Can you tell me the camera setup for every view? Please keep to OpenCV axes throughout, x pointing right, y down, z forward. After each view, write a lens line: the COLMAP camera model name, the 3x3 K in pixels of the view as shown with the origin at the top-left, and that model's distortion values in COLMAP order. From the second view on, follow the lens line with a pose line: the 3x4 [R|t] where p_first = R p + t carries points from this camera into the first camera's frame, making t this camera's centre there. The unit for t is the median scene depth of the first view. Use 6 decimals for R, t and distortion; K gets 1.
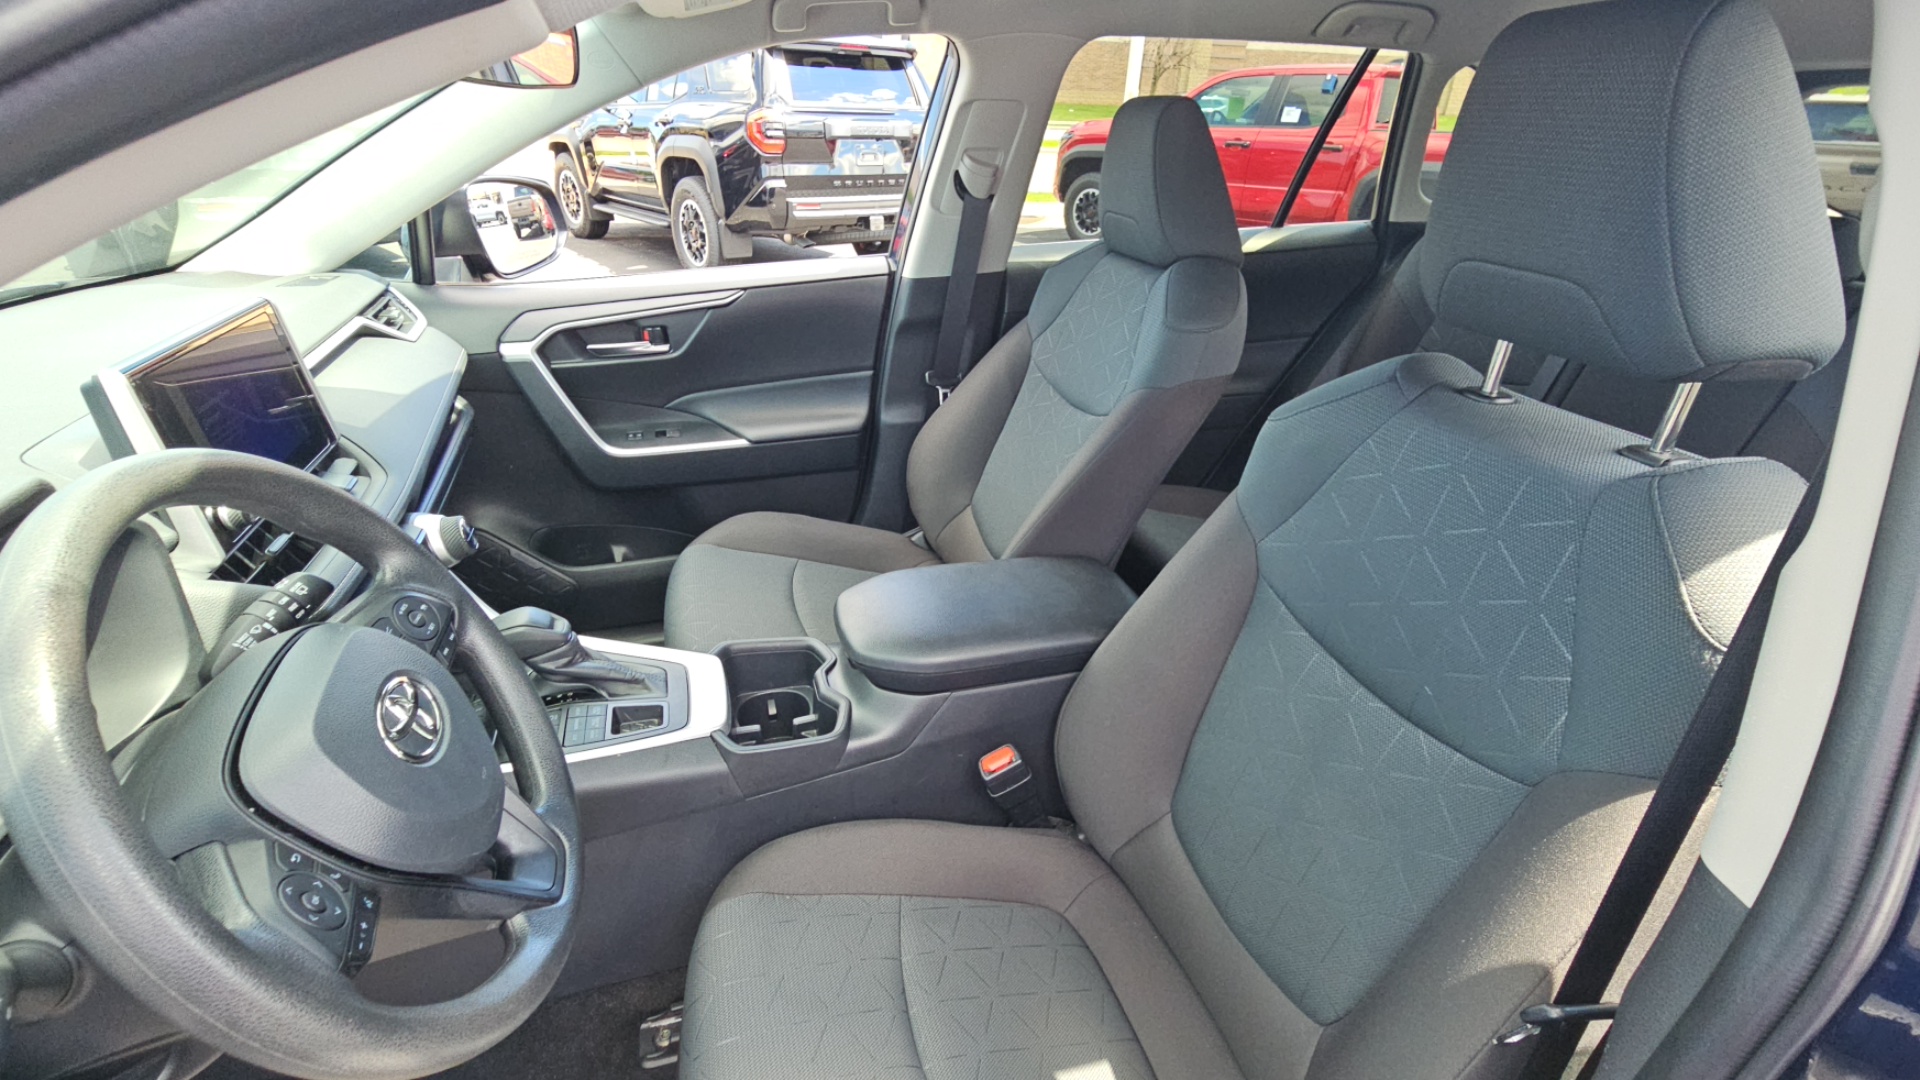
lens RADIAL K [[862.5, 0, 982.0], [0, 862.5, 540.5], [0, 0, 1]] dist [0.001198, -0.000433]
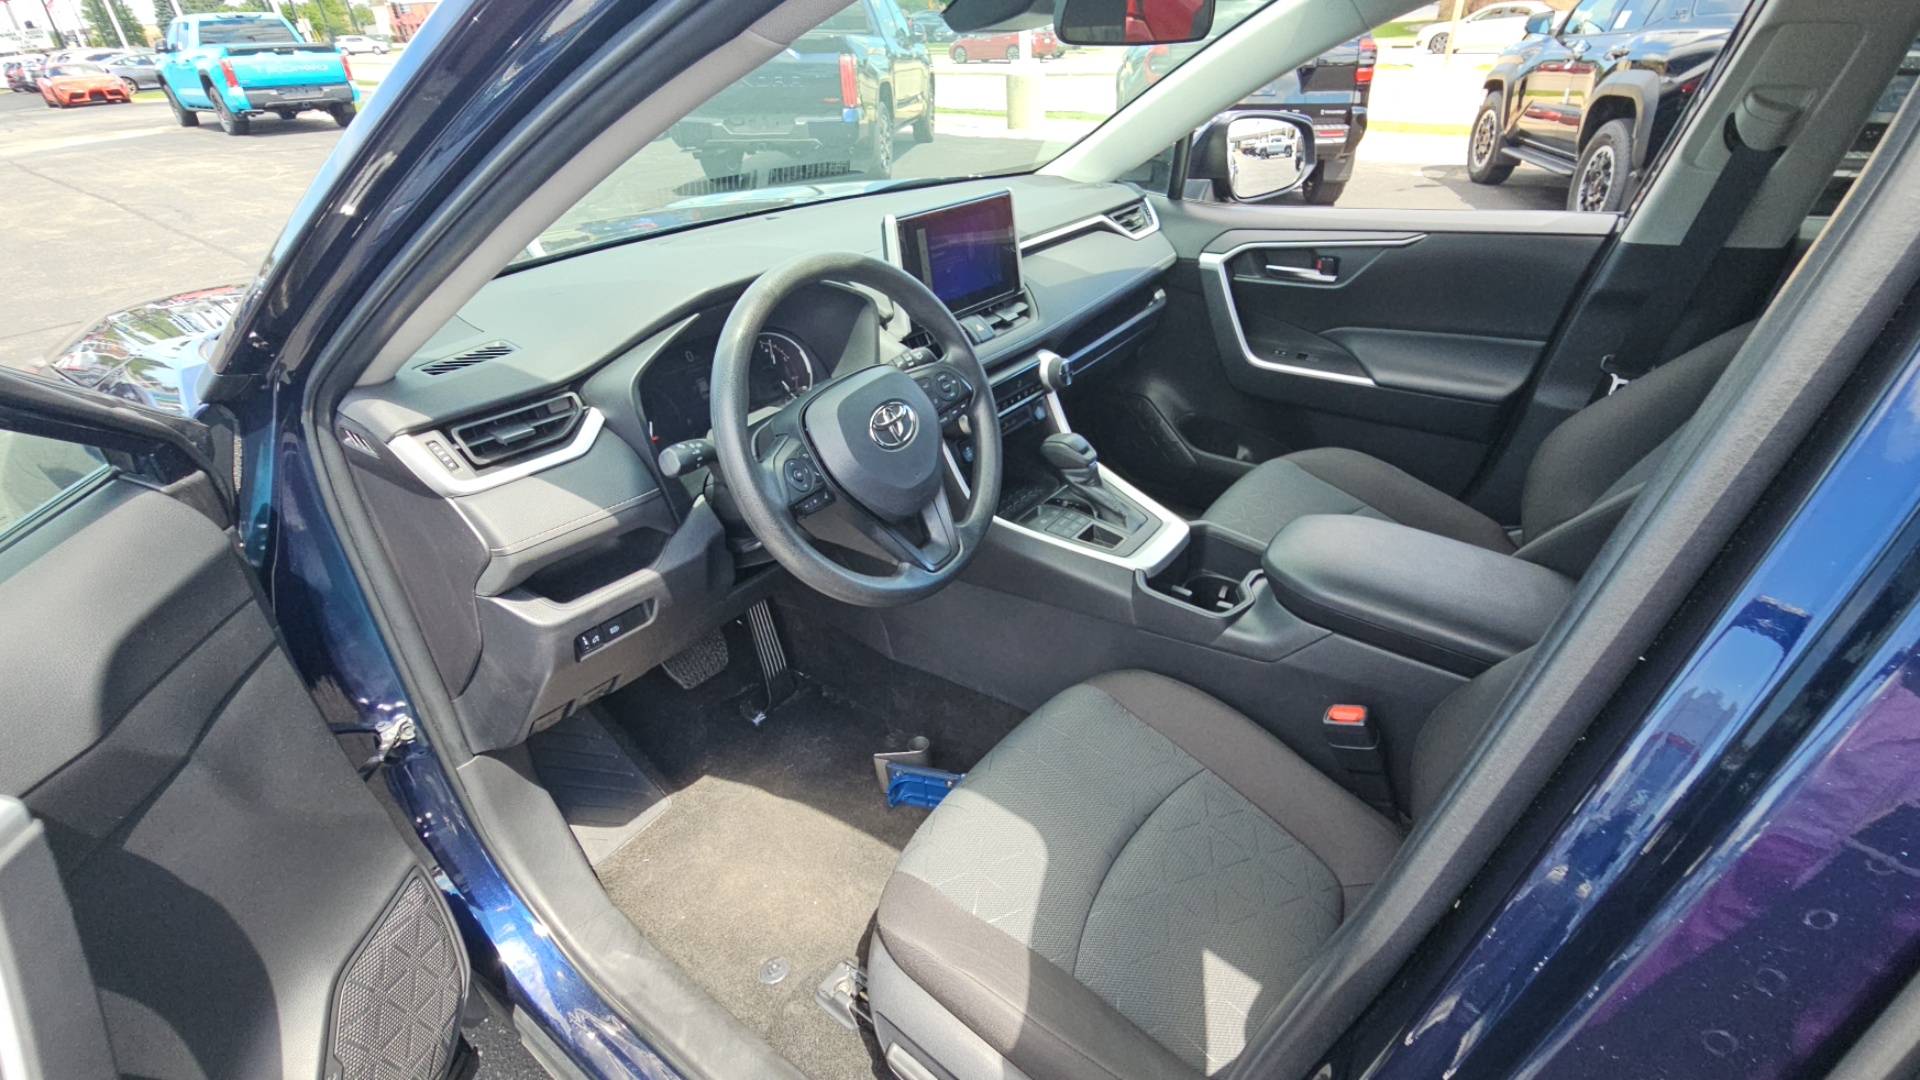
lens RADIAL K [[860.5, 0, 983.4], [0, 860.5, 536.8], [0, 0, 1]] dist [0.020400, -0.012305]
pose [[0.593278, 0.366670, -0.716641, 0.267333], [-0.328662, 0.922993, 0.200165, 0.001239], [0.734849, 0.116779, 0.668102, -0.003862]]
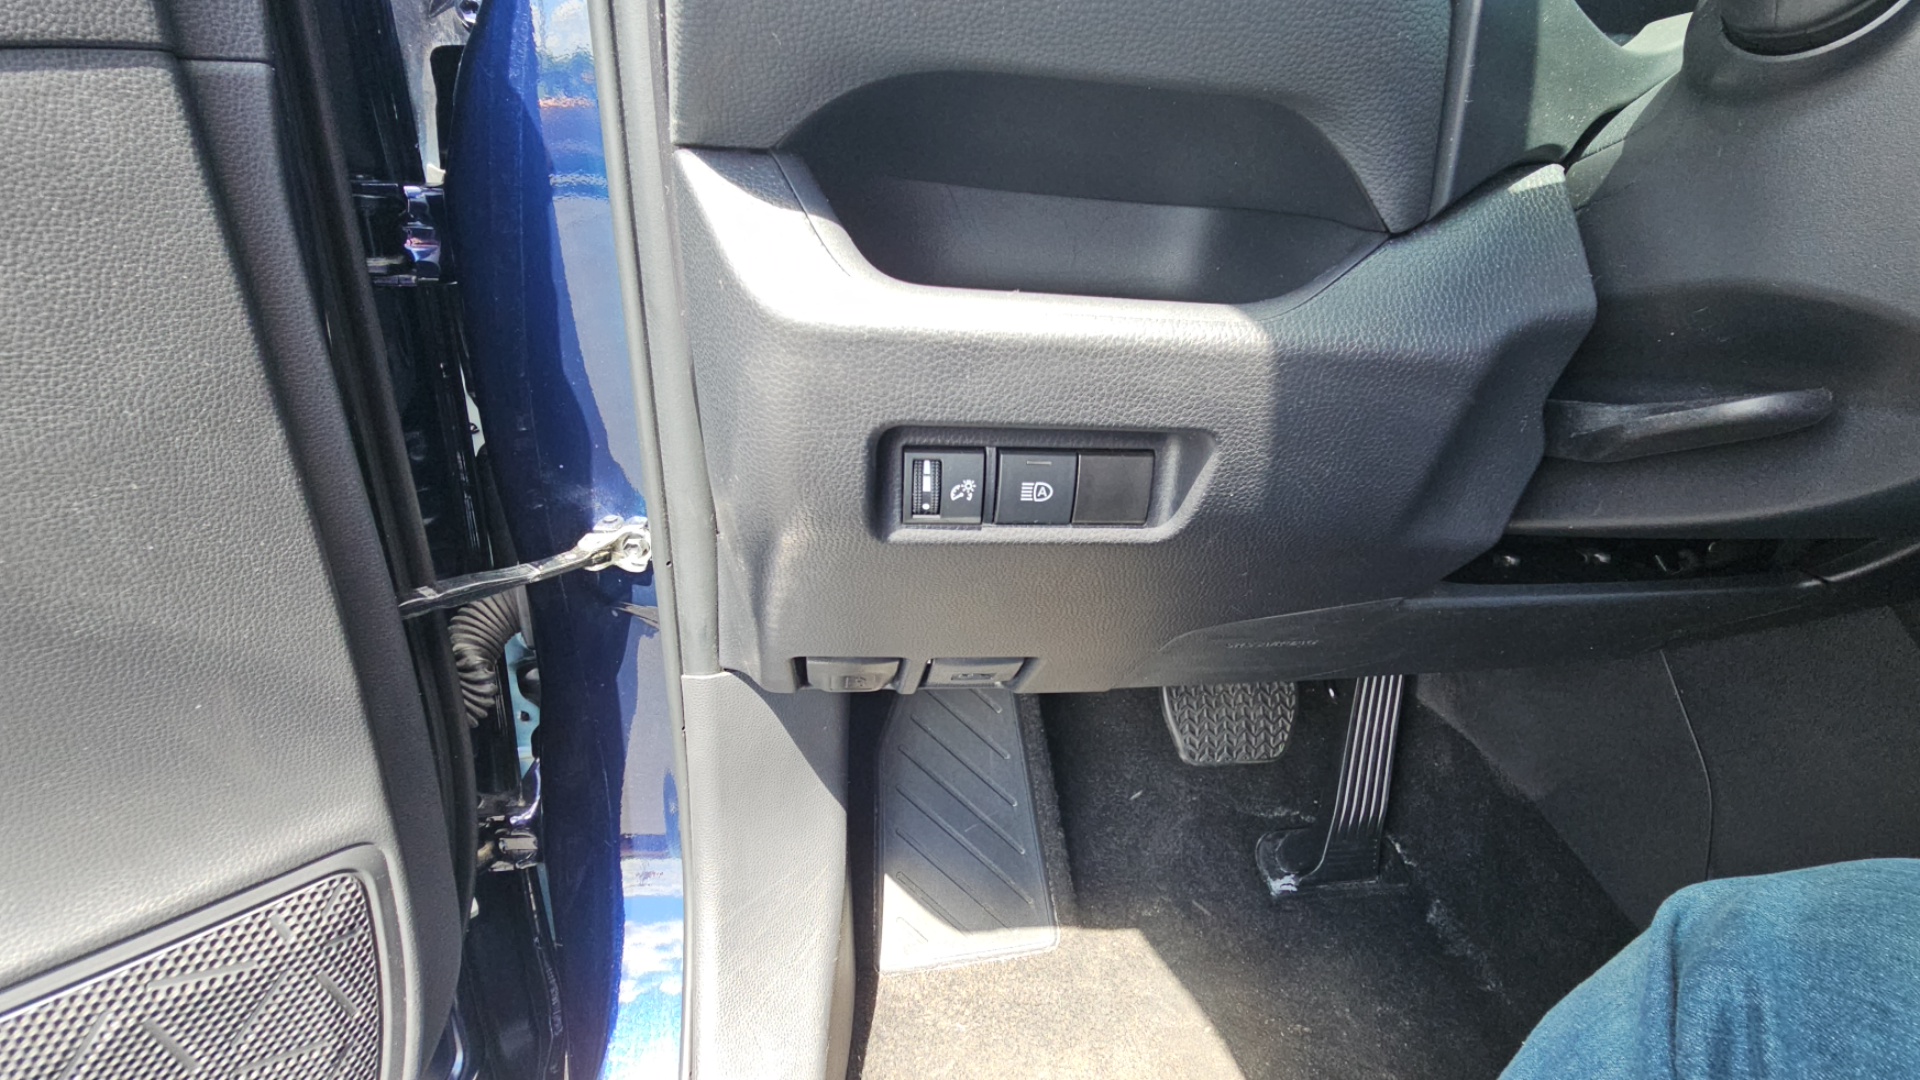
lens RADIAL K [[855.3, 0, 981.6], [0, 855.3, 549.8], [0, 0, 1]] dist [0.003401, -0.003404]
pose [[-0.143280, 0.433910, -0.889490, -0.153489], [-0.505895, 0.740358, 0.442651, 0.212840], [0.850612, 0.513412, 0.113434, 0.200250]]
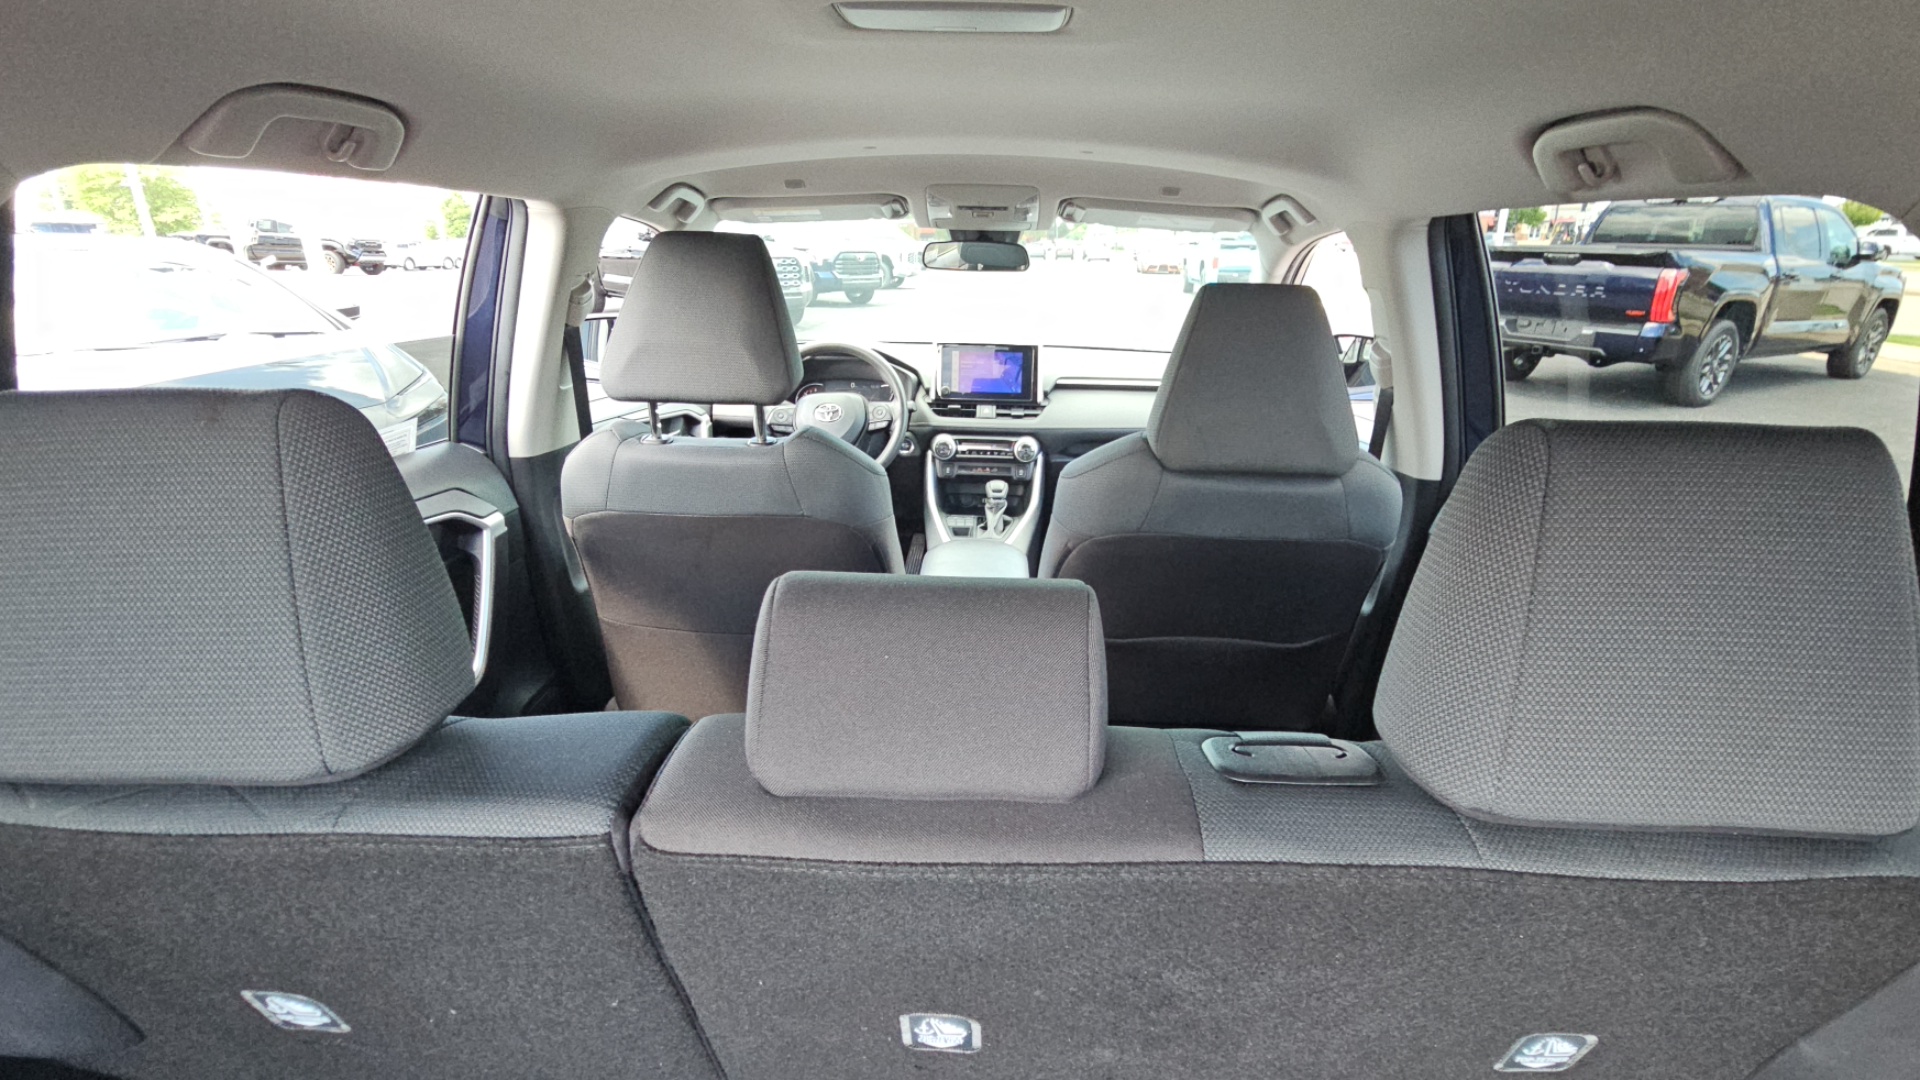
lens RADIAL K [[860.5, 0, 983.4], [0, 860.5, 536.8], [0, 0, 1]] dist [0.020400, -0.012305]
pose [[-0.329315, 0.274044, -0.903577, 0.984488], [-0.445821, 0.798442, 0.404641, -0.438180], [0.832343, 0.536088, -0.140764, 0.842455]]
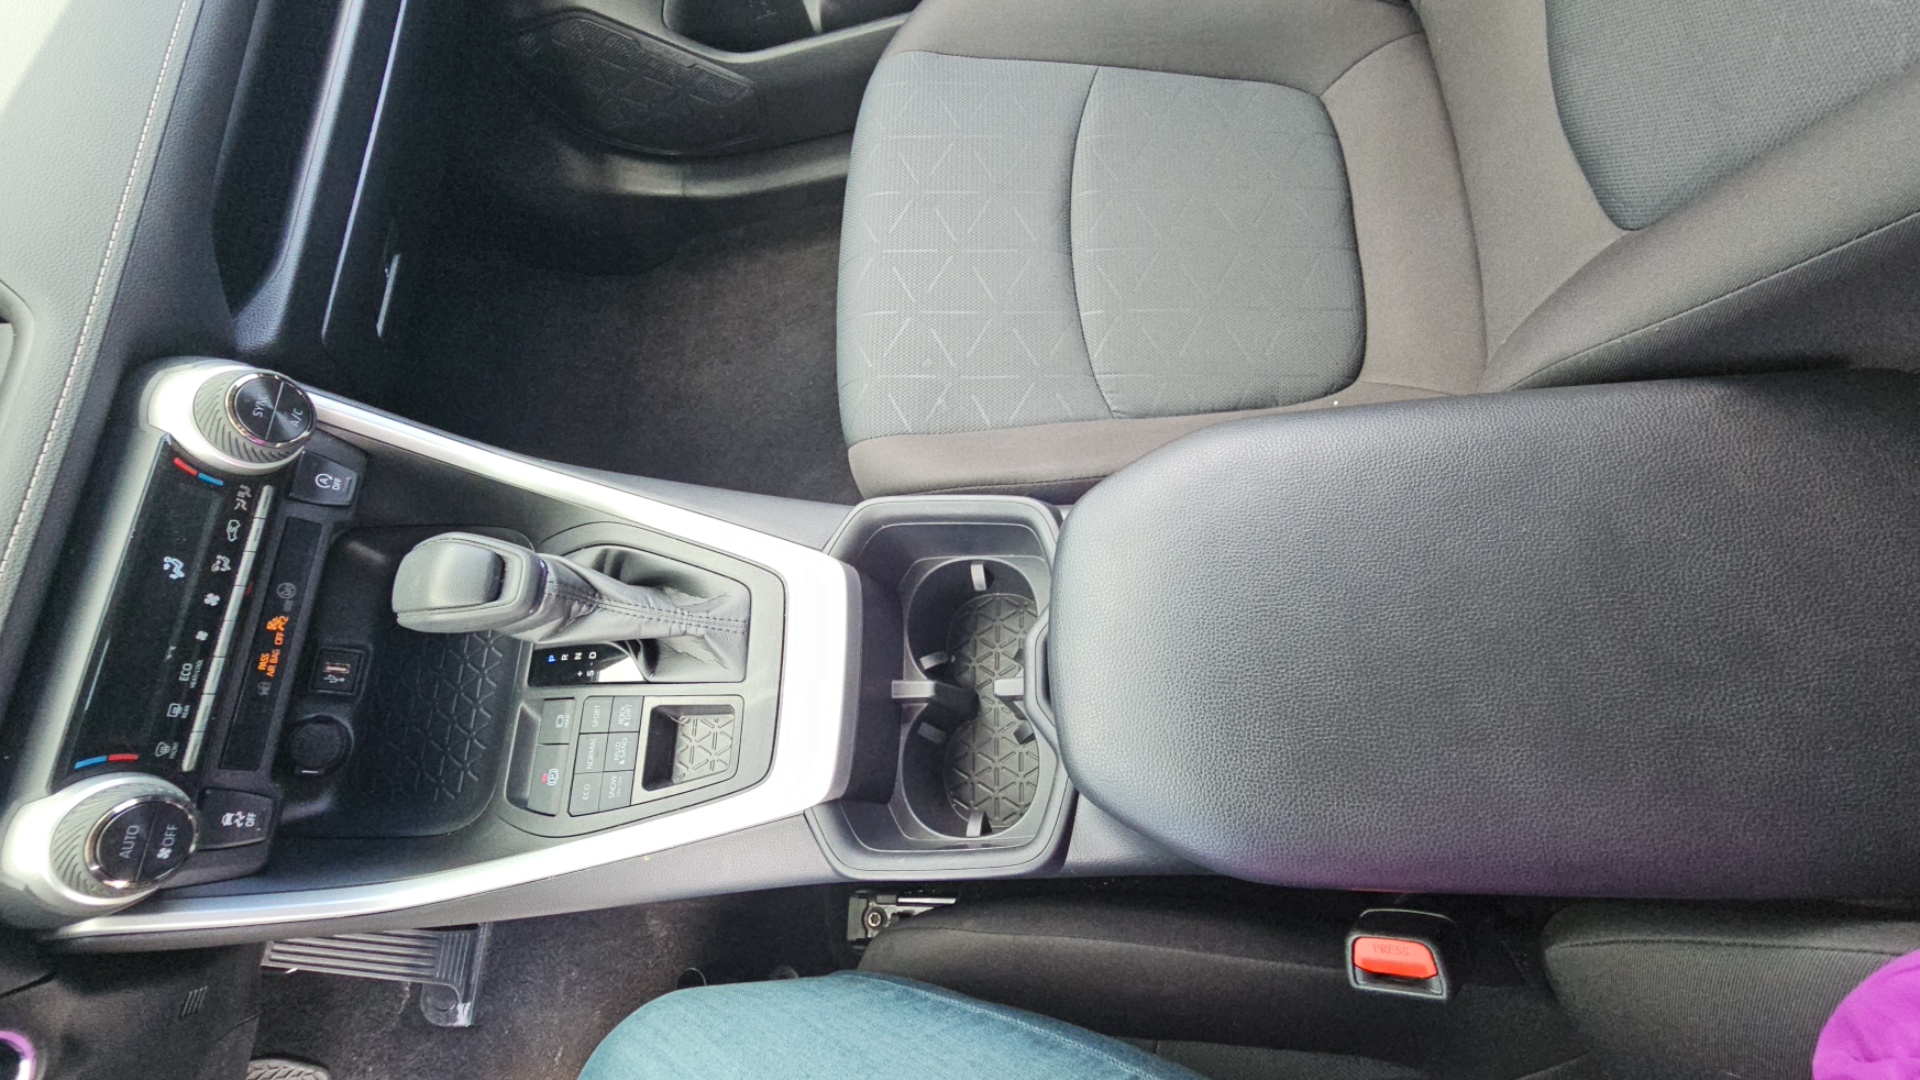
lens RADIAL K [[853.6, 0, 975.6], [0, 853.6, 545.0], [0, 0, 1]] dist [-0.002055, -0.000758]
pose [[0.903611, 0.223340, -0.365522, -0.041963], [0.120735, 0.685928, 0.717583, -0.150538], [0.410987, -0.692548, 0.592847, 0.519958]]
